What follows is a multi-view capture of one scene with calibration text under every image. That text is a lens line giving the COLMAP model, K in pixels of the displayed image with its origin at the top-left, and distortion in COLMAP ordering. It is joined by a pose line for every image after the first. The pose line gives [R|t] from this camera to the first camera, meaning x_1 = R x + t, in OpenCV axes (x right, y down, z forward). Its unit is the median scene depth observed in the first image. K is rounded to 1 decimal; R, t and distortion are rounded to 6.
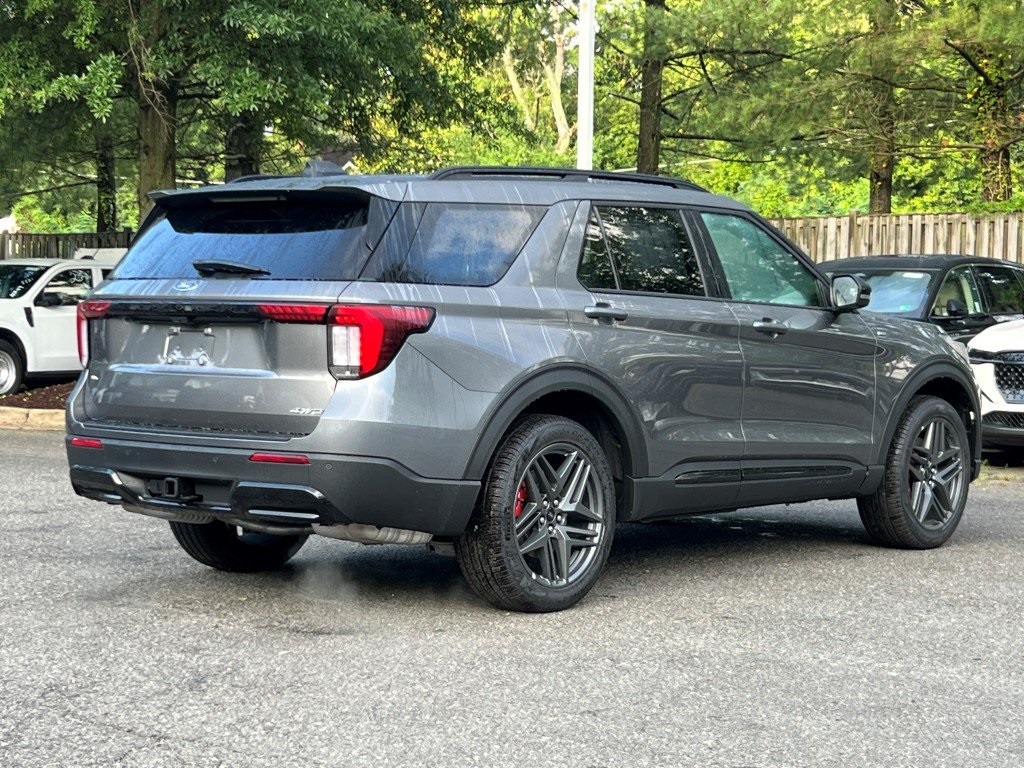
lens RADIAL K [[2012.7, 0, 511.1], [0, 2012.7, 389.2], [0, 0, 1]] dist [0.250838, 0.000000]
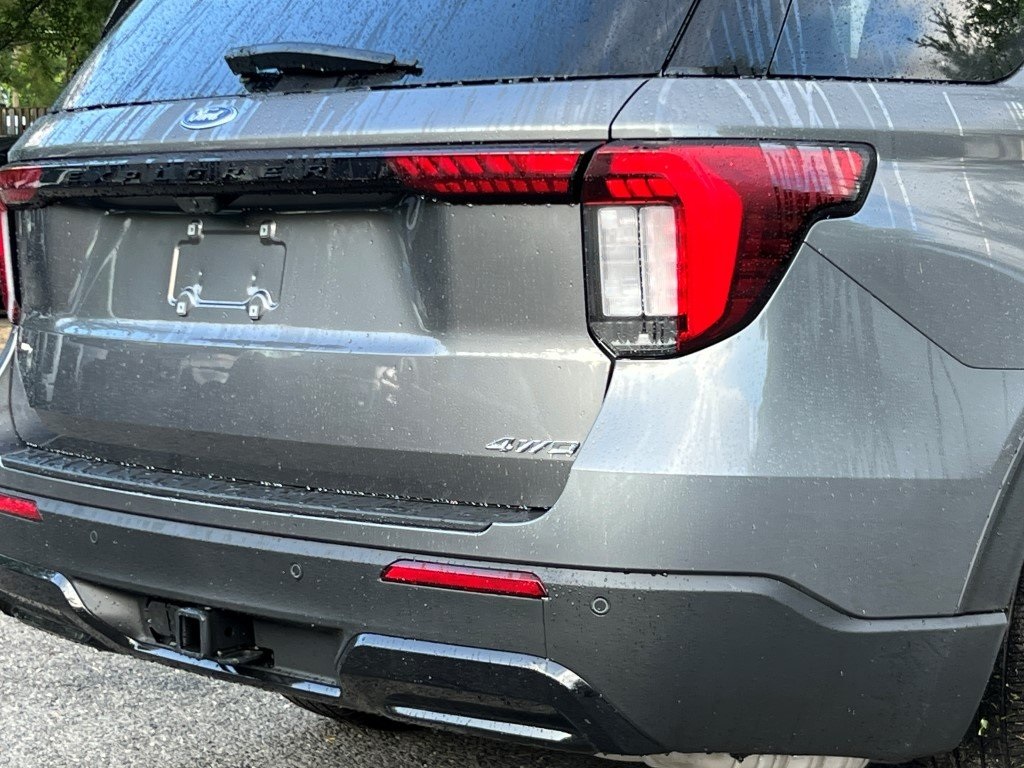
lens RADIAL K [[2193.6, 0, 506.1], [0, 2193.6, 384.2], [0, 0, 1]] dist [0.199808, 0.000000]
pose [[0.995159, -0.028689, -0.094002, -0.067818], [0.033660, 0.998094, 0.051732, -0.020334], [0.092338, -0.054646, 0.994227, 0.601535]]
